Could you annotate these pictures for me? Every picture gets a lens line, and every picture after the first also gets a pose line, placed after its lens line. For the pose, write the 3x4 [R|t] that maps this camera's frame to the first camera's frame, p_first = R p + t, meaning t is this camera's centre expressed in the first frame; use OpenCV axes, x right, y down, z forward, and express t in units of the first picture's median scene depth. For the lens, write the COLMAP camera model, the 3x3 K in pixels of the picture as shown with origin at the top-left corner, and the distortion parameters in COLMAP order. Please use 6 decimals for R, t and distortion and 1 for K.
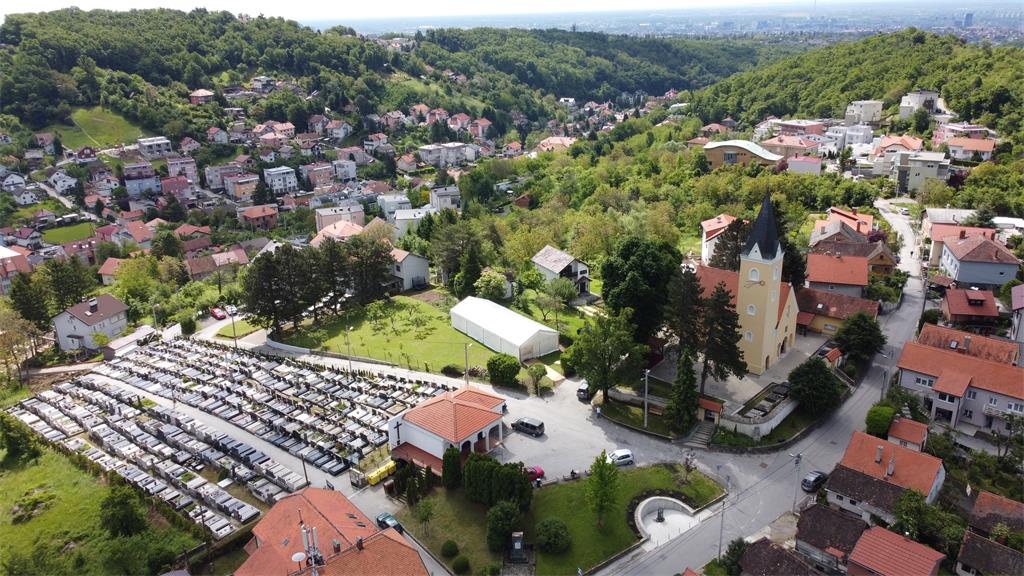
lens RADIAL K [[772.1, 0, 512.0], [0, 772.1, 288.0], [0, 0, 1]] dist [-0.001513, -0.000208]
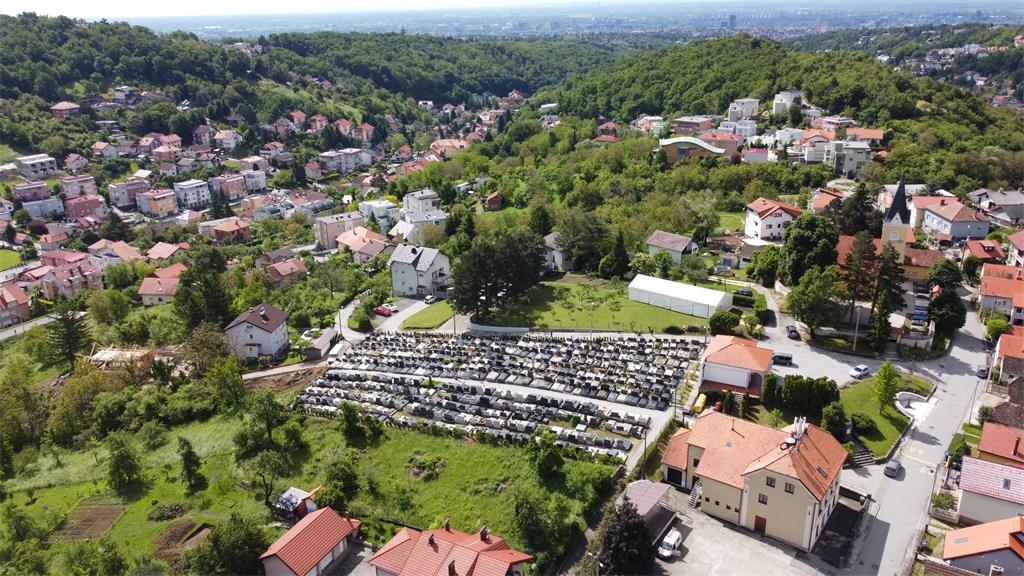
lens RADIAL K [[772.1, 0, 512.0], [0, 772.1, 288.0], [0, 0, 1]] dist [-0.001513, -0.000208]
pose [[0.967030, -0.082145, 0.241050, -0.127416], [0.082096, 0.996572, 0.010265, 0.001031], [-0.241066, 0.009863, 0.970459, -0.031344]]
